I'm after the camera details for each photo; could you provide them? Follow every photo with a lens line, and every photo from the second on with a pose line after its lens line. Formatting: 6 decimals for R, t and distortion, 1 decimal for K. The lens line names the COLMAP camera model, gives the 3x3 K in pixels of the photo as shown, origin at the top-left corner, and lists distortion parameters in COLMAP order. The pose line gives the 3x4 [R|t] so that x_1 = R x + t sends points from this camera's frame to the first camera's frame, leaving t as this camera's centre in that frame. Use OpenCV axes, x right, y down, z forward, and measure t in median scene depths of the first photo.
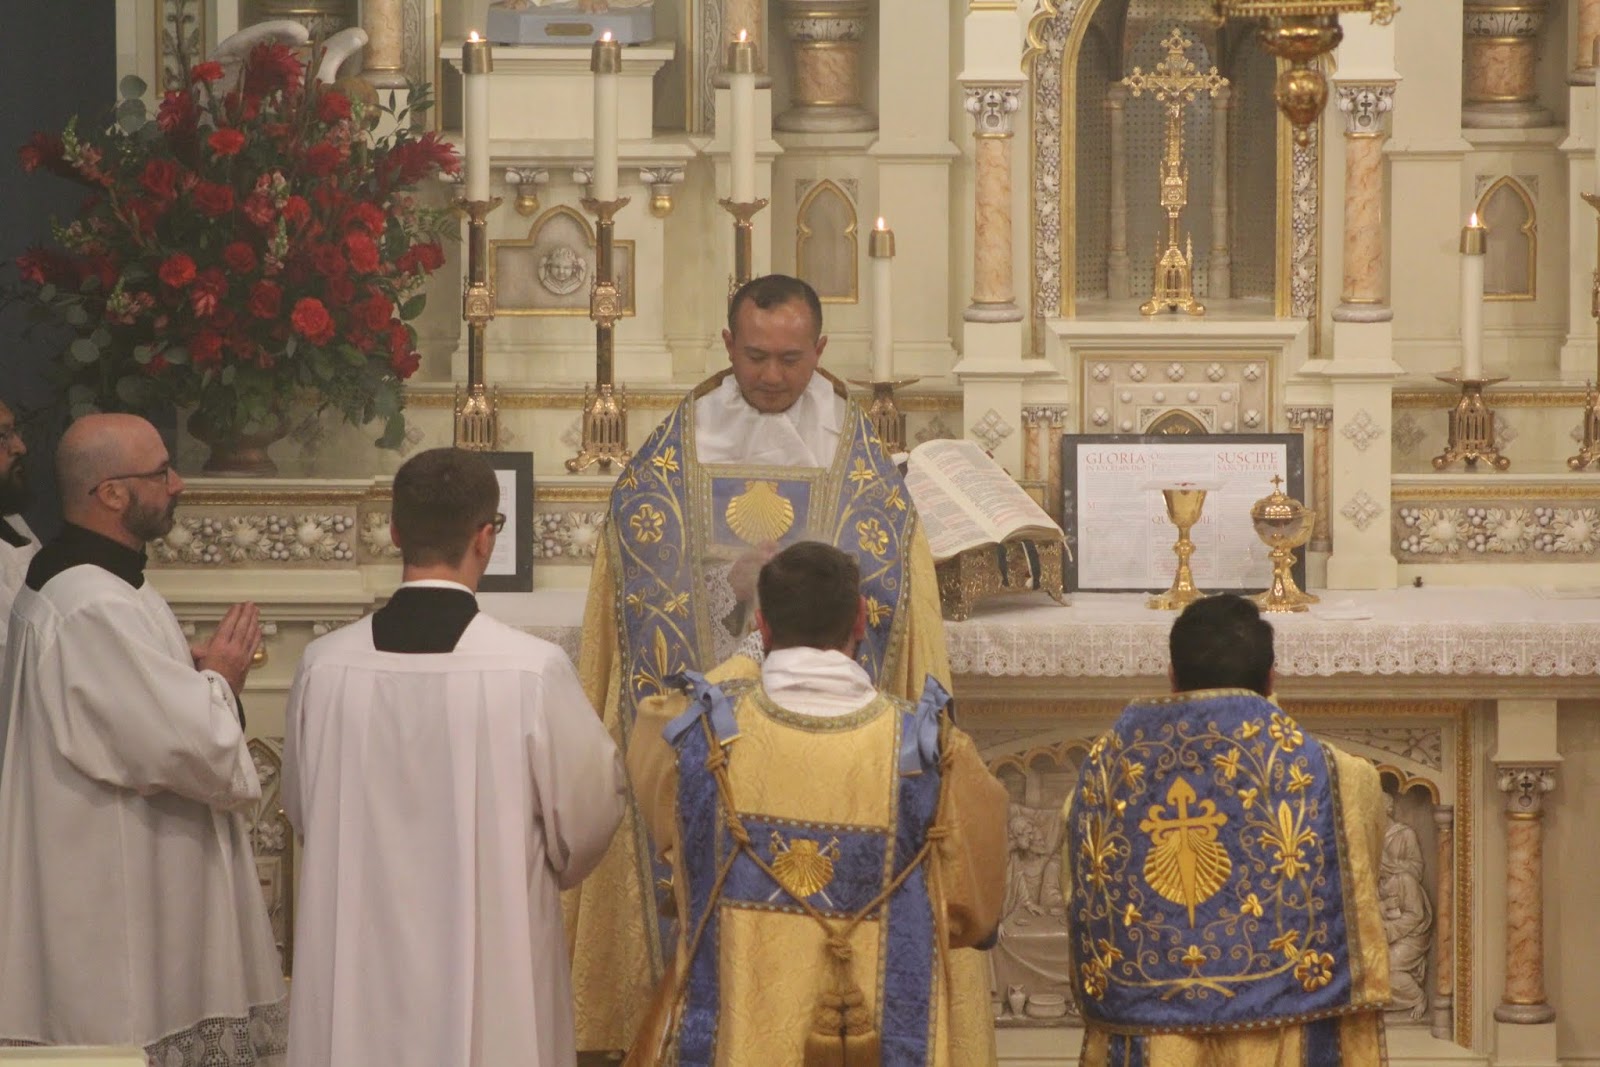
lens RADIAL K [[9742.4, 0, 800.2], [0, 9742.4, 508.1], [0, 0, 1]] dist [0.926418, -4.509794]
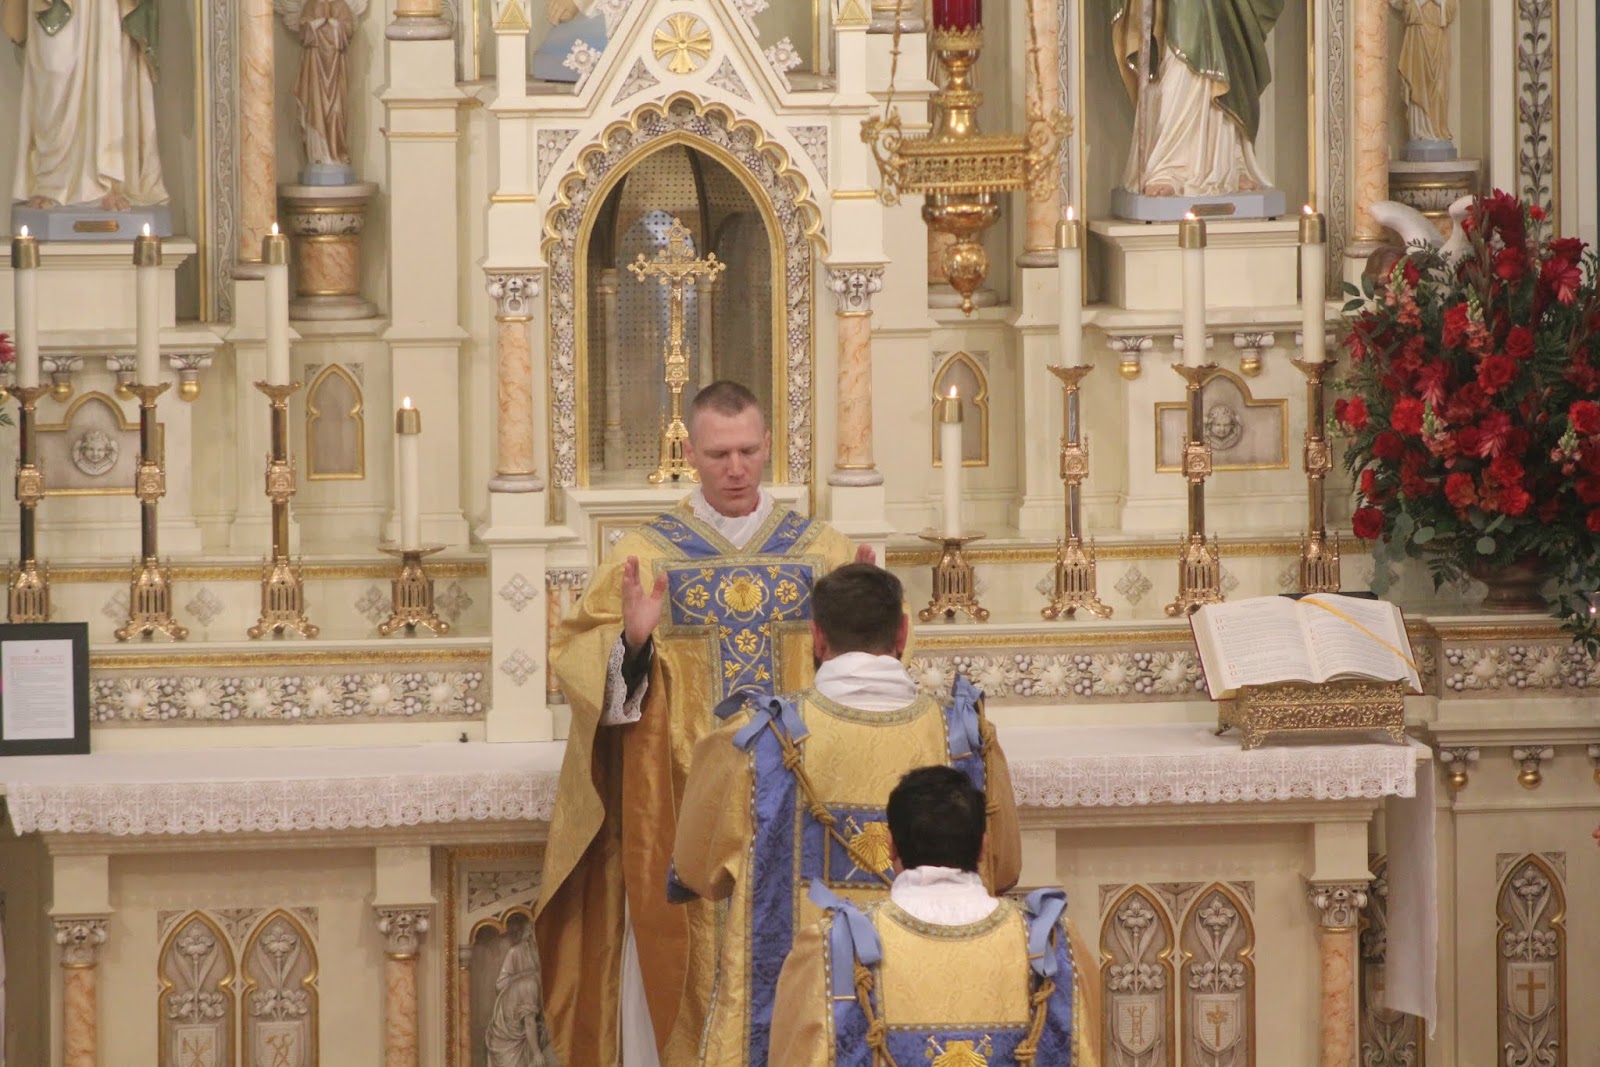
lens RADIAL K [[9742.4, 0, 800.2], [0, 9742.4, 508.1], [0, 0, 1]] dist [0.926418, -4.509794]
pose [[0.991048, -0.018812, 0.132176, -0.090816], [0.021961, 0.999508, -0.022407, 0.007363], [-0.131690, 0.025109, 0.990973, -0.067345]]
